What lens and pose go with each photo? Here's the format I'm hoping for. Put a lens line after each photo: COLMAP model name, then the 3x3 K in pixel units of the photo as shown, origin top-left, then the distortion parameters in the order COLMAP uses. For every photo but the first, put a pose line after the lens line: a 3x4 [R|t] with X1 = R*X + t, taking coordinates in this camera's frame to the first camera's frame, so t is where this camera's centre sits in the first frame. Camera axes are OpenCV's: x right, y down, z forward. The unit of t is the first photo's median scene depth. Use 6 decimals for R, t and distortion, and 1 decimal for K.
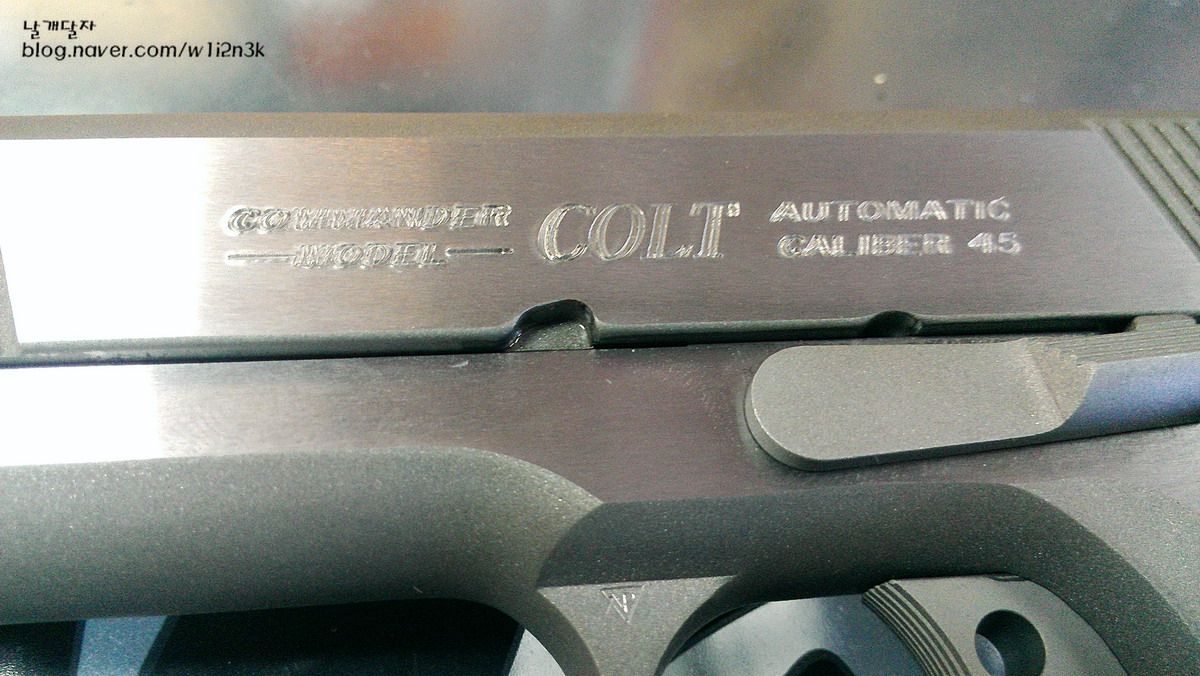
lens RADIAL K [[1010.4, 0, 596.6], [0, 1010.4, 346.8], [0, 0, 1]] dist [0.025486, -0.041906]
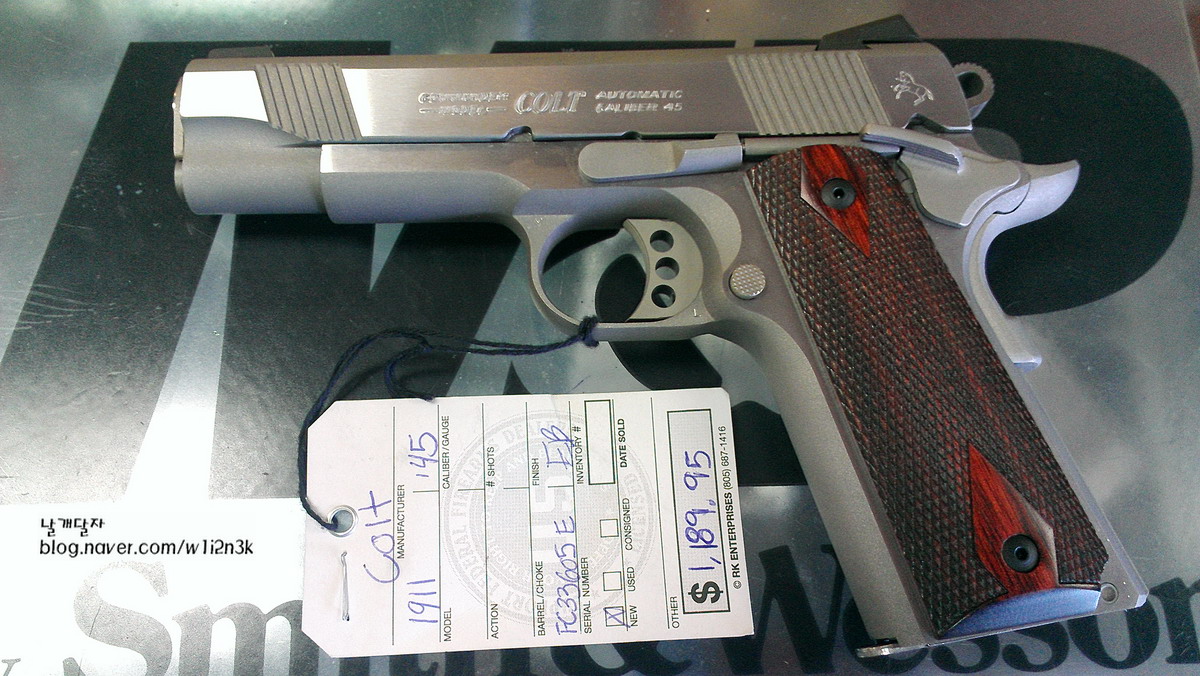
lens RADIAL K [[1010.4, 0, 597.5], [0, 1010.4, 343.0], [0, 0, 1]] dist [0.025486, -0.041906]
pose [[0.991704, 0.044810, -0.120480, 0.567688], [-0.017271, 0.975223, 0.220550, -0.079698], [0.127378, -0.216640, 0.967906, -2.026091]]
